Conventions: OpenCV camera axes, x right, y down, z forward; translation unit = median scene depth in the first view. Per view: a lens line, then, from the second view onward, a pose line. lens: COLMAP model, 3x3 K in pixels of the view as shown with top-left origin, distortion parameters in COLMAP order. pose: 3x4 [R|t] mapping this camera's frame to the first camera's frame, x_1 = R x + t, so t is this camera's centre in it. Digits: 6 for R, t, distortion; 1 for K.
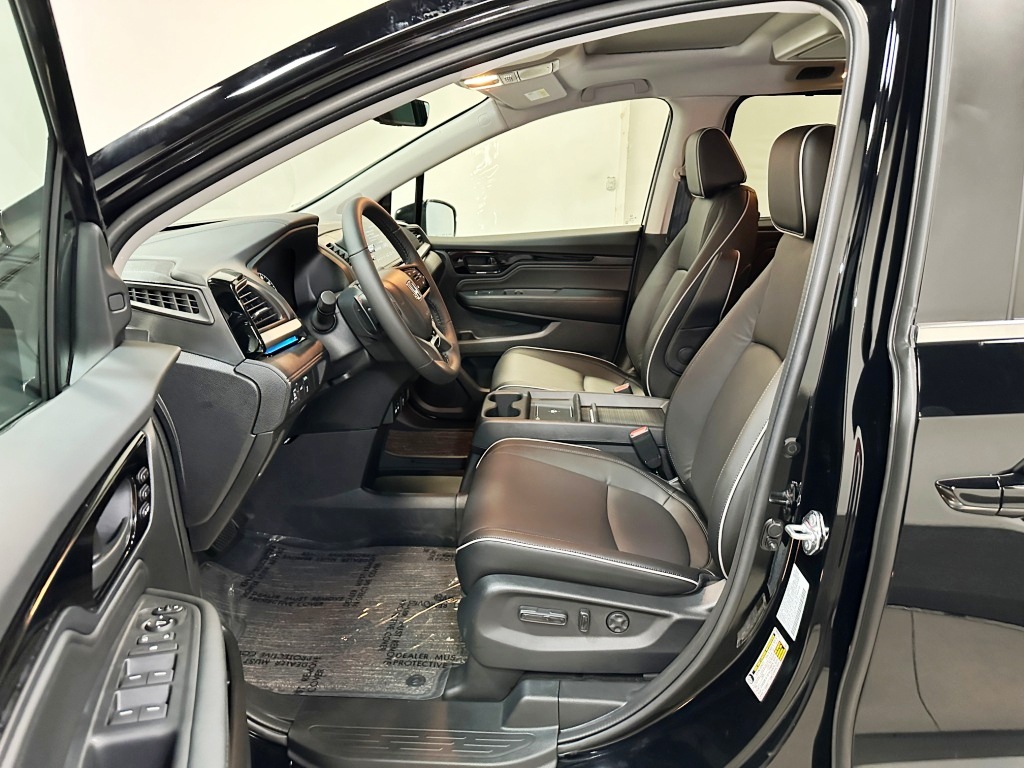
lens RADIAL K [[715.6, 0, 512.0], [0, 715.6, 384.0], [0, 0, 1]] dist [0.001671, 0.000612]
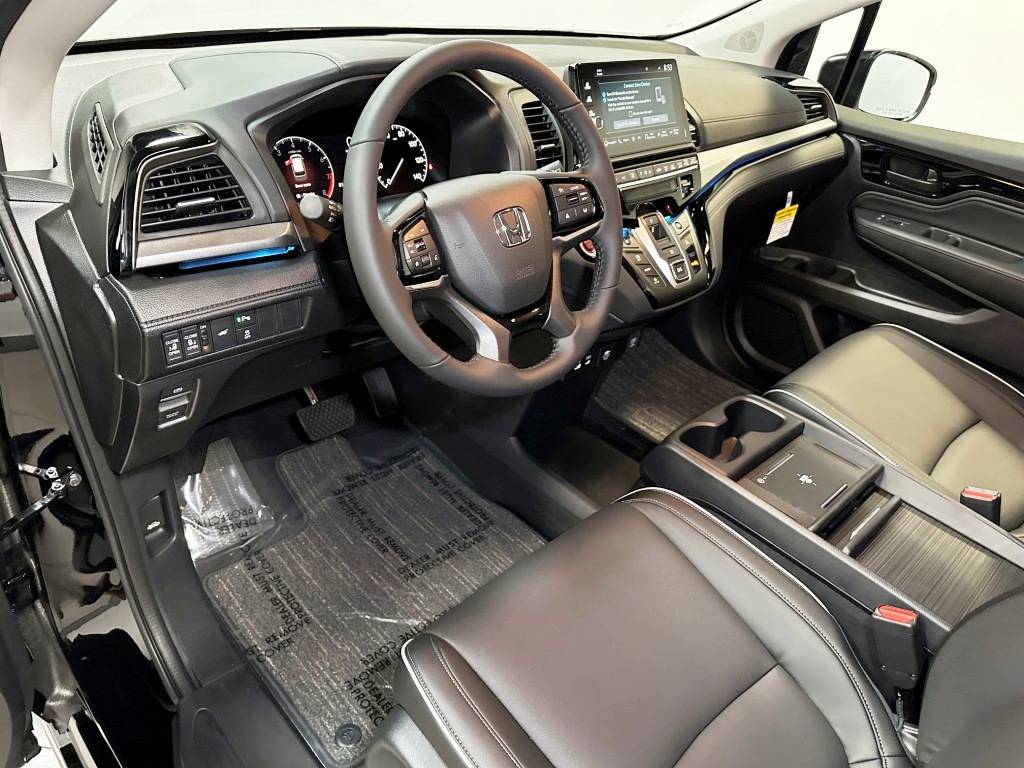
lens RADIAL K [[713.2, 0, 512.0], [0, 713.2, 384.0], [0, 0, 1]] dist [-0.001770, -0.001243]
pose [[0.715775, 0.433253, -0.547684, 0.126981], [-0.288270, 0.897650, 0.333355, -0.113691], [0.636056, -0.080726, 0.767409, 0.301660]]
